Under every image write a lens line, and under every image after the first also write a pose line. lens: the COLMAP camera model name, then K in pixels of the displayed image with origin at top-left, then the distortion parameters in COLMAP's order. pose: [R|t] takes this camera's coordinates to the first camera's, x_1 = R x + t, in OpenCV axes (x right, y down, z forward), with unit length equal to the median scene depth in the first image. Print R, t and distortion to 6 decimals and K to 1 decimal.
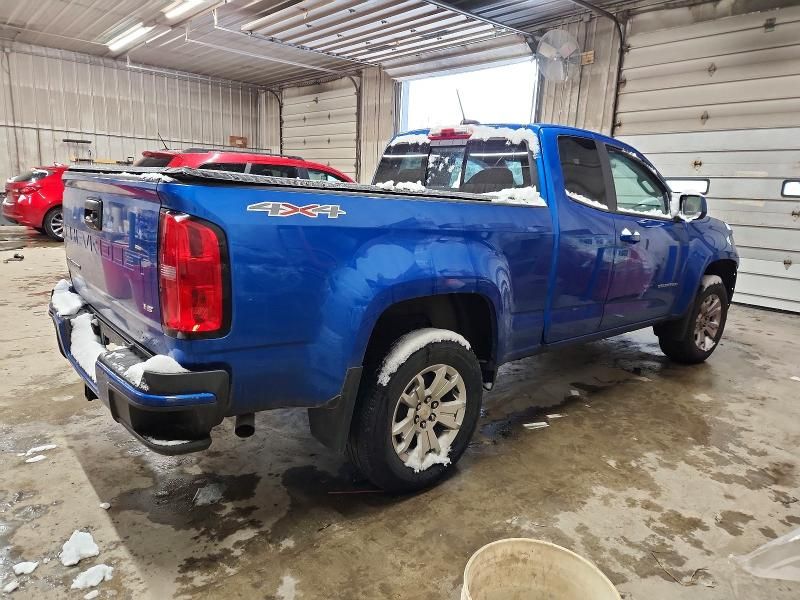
lens RADIAL K [[533.3, 0, 395.7], [0, 533.3, 298.2], [0, 0, 1]] dist [0.081929, -0.067331]
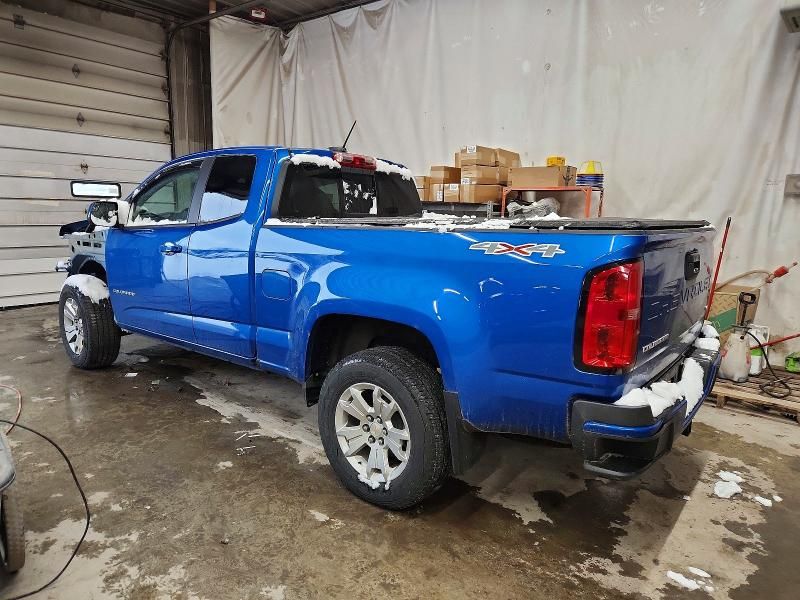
lens RADIAL K [[533.3, 0, 395.7], [0, 533.3, 298.2], [0, 0, 1]] dist [0.081929, -0.067331]
pose [[-0.187866, -0.210165, 0.959446, -0.507128], [0.158342, 0.957581, 0.240761, -0.151558], [-0.969347, 0.197151, -0.146619, 0.587612]]
